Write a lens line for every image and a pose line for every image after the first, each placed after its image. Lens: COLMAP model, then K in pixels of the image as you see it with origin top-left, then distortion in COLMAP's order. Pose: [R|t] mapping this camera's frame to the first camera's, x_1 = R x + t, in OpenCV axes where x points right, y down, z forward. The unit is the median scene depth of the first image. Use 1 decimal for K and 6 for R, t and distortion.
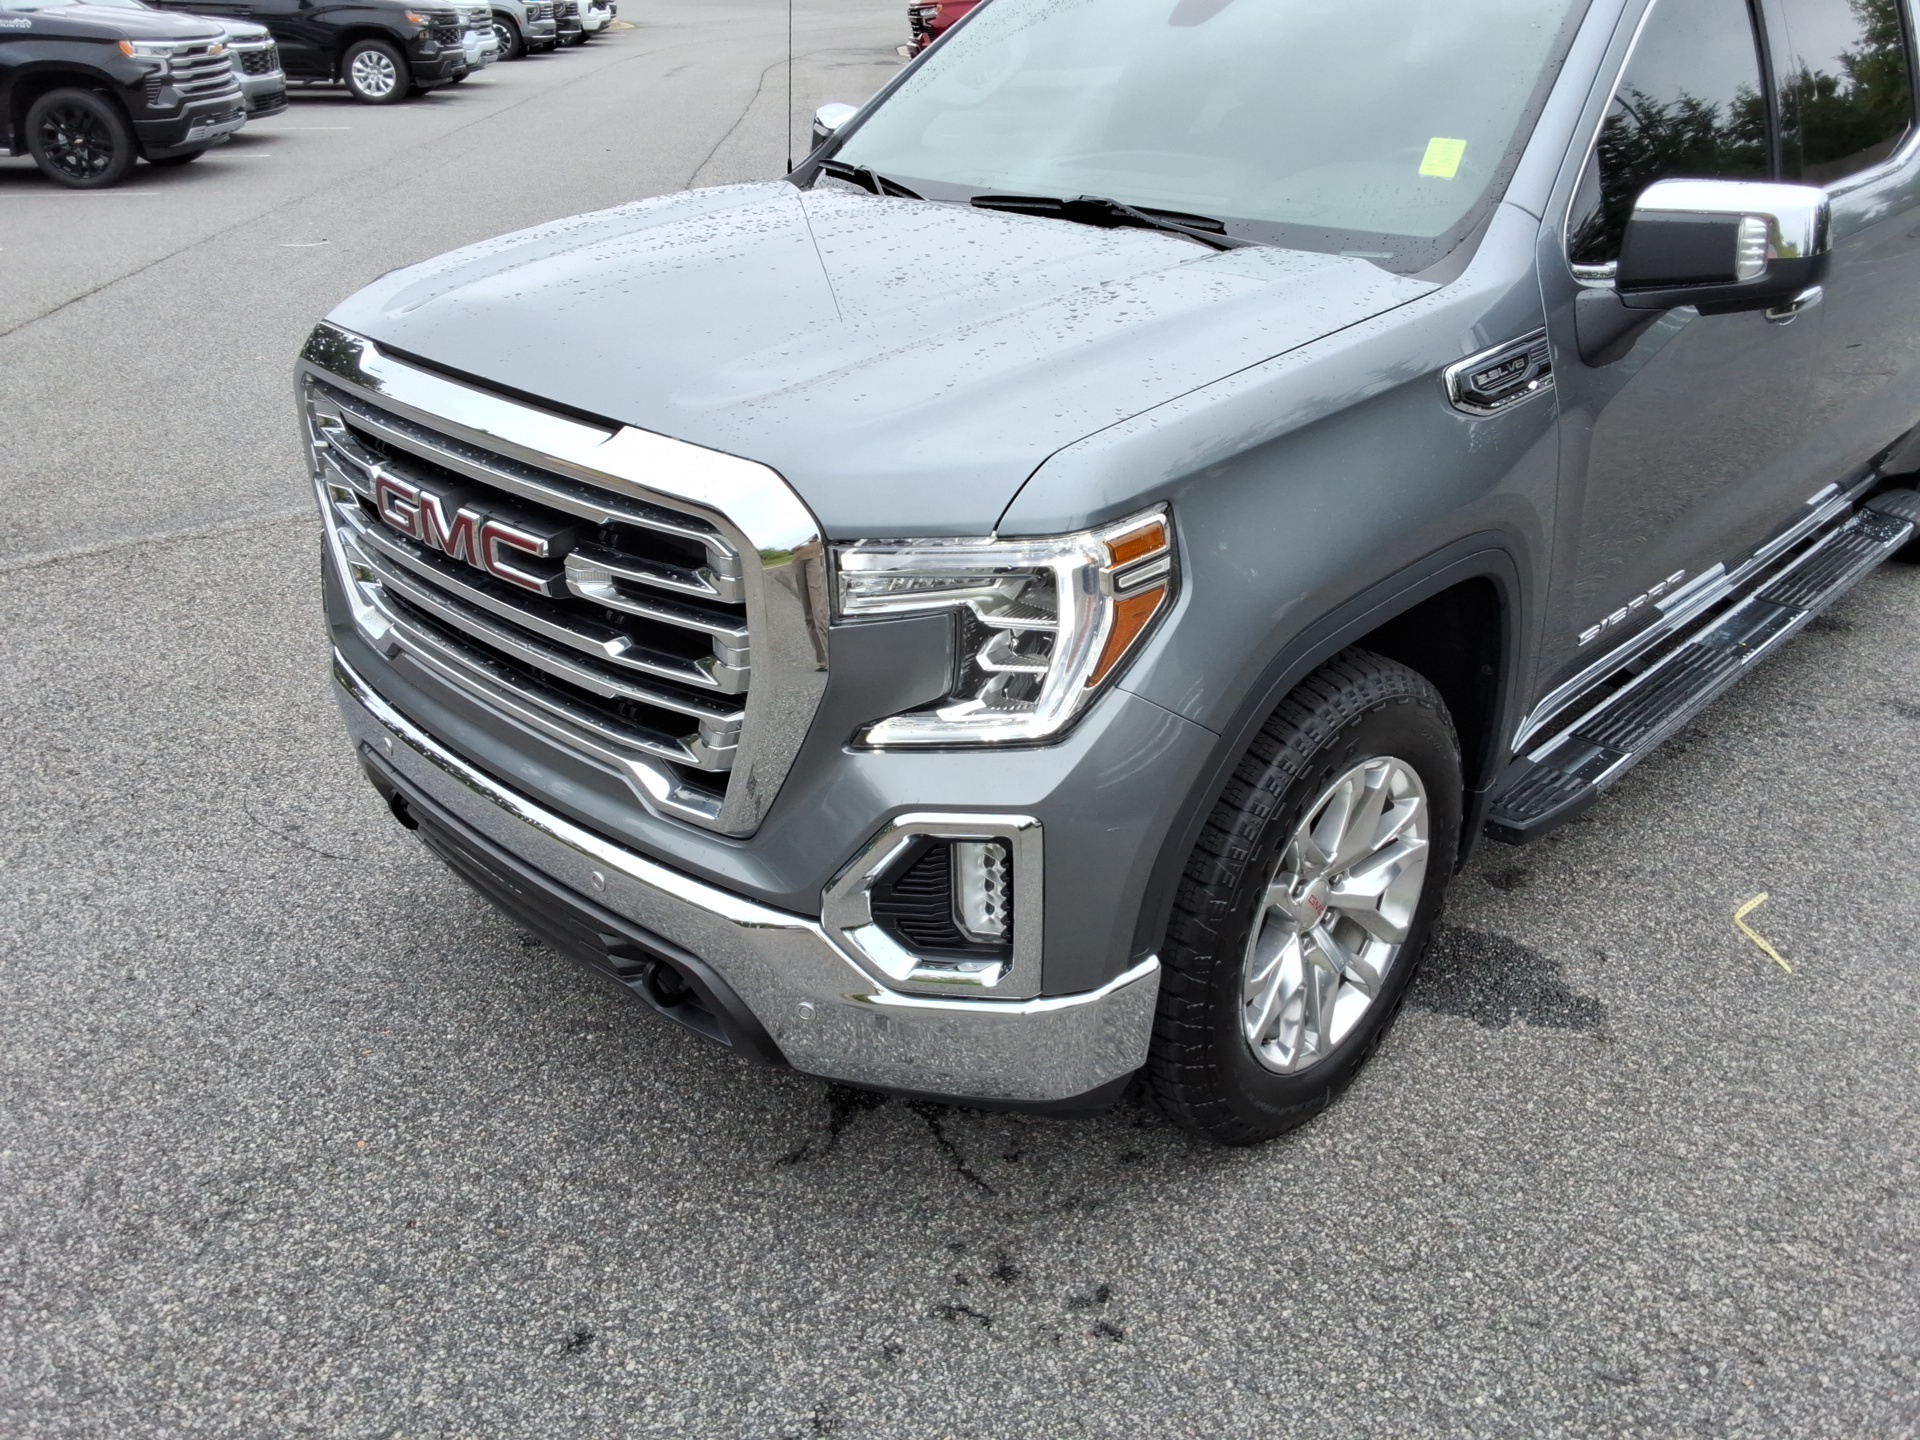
lens RADIAL K [[1538.0, 0, 961.6], [0, 1538.0, 707.6], [0, 0, 1]] dist [0.107872, -0.164030]
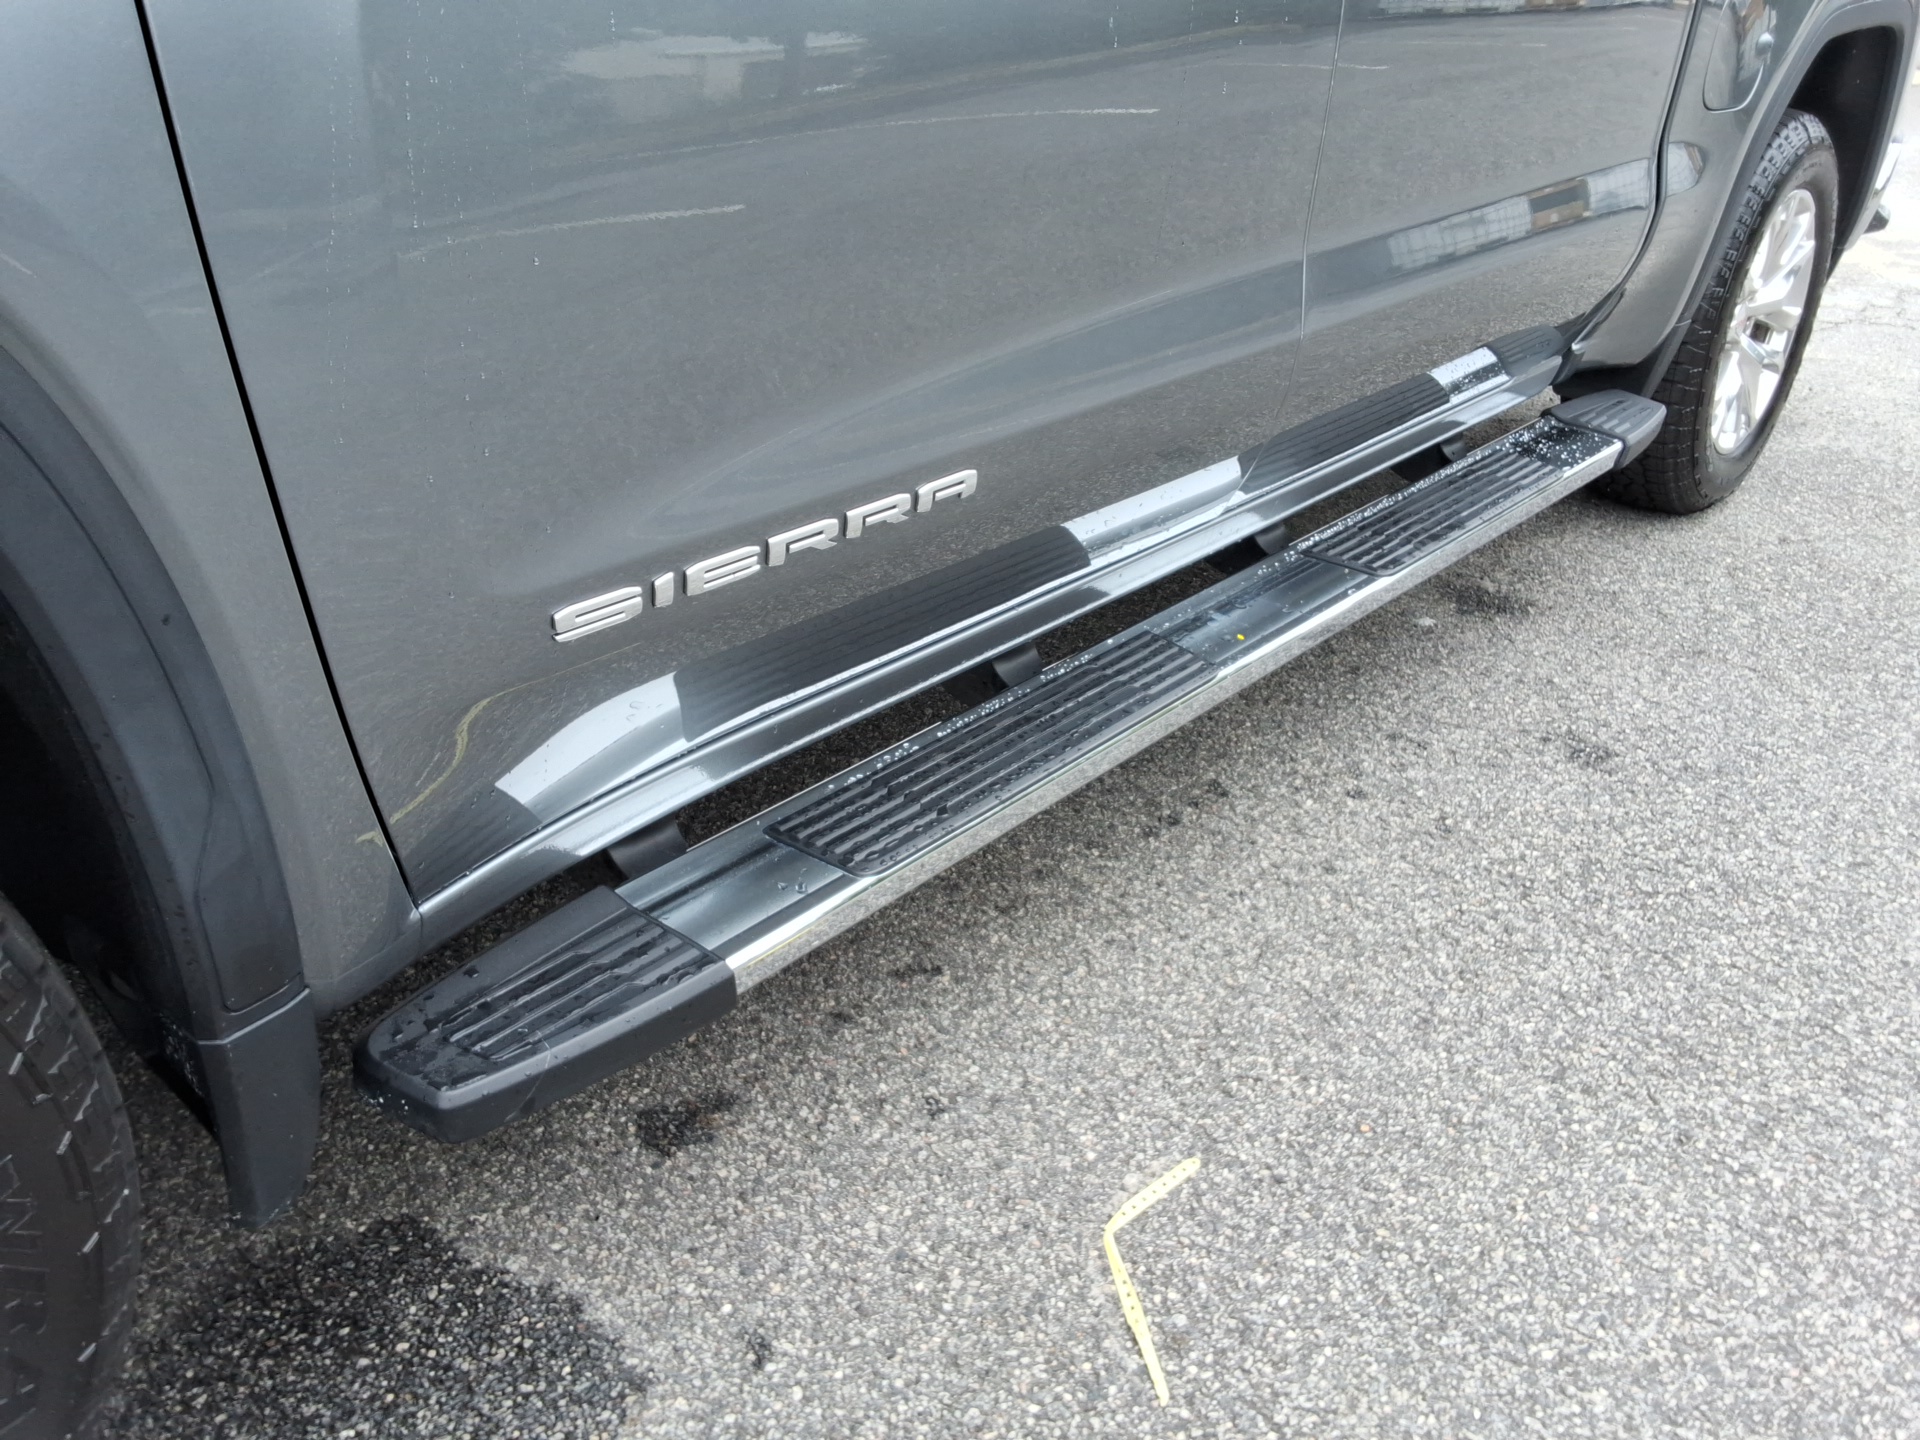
lens RADIAL K [[1538.0, 0, 961.6], [0, 1538.0, 707.6], [0, 0, 1]] dist [0.107872, -0.164030]
pose [[0.996891, 0.023008, 0.075359, 0.519430], [-0.024945, 0.999380, 0.024864, -0.038122], [-0.074740, -0.026666, 0.996846, 0.689605]]
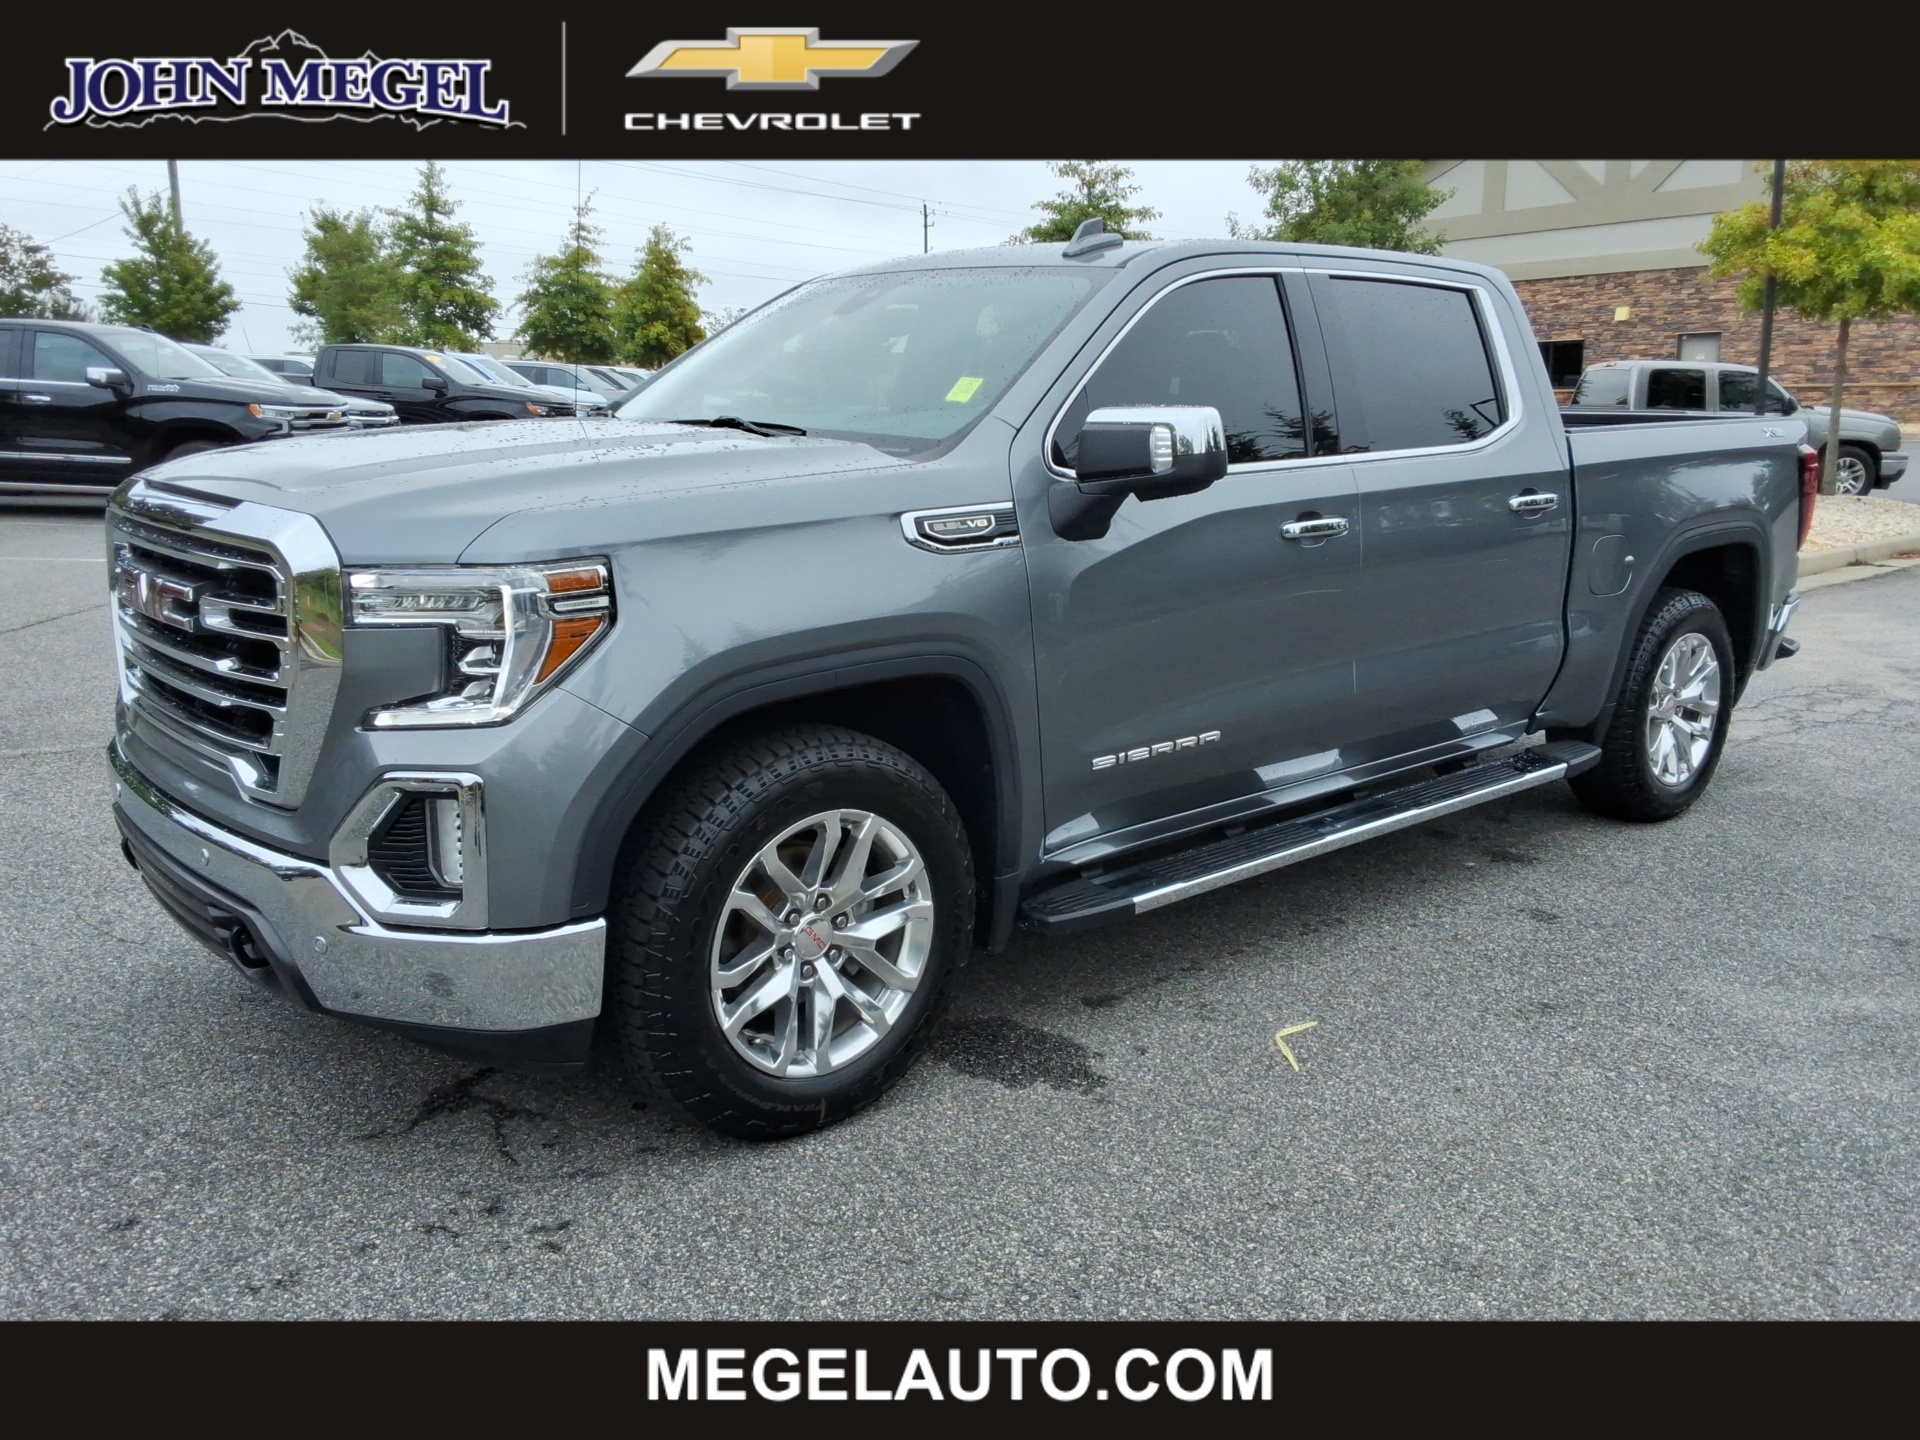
lens RADIAL K [[1538.0, 0, 961.6], [0, 1538.0, 707.6], [0, 0, 1]] dist [0.107872, -0.164030]
pose [[0.996604, 0.039301, -0.072364, 0.423450], [-0.055856, 0.968326, -0.243360, 0.240428], [0.060507, 0.246576, 0.967233, -0.218436]]
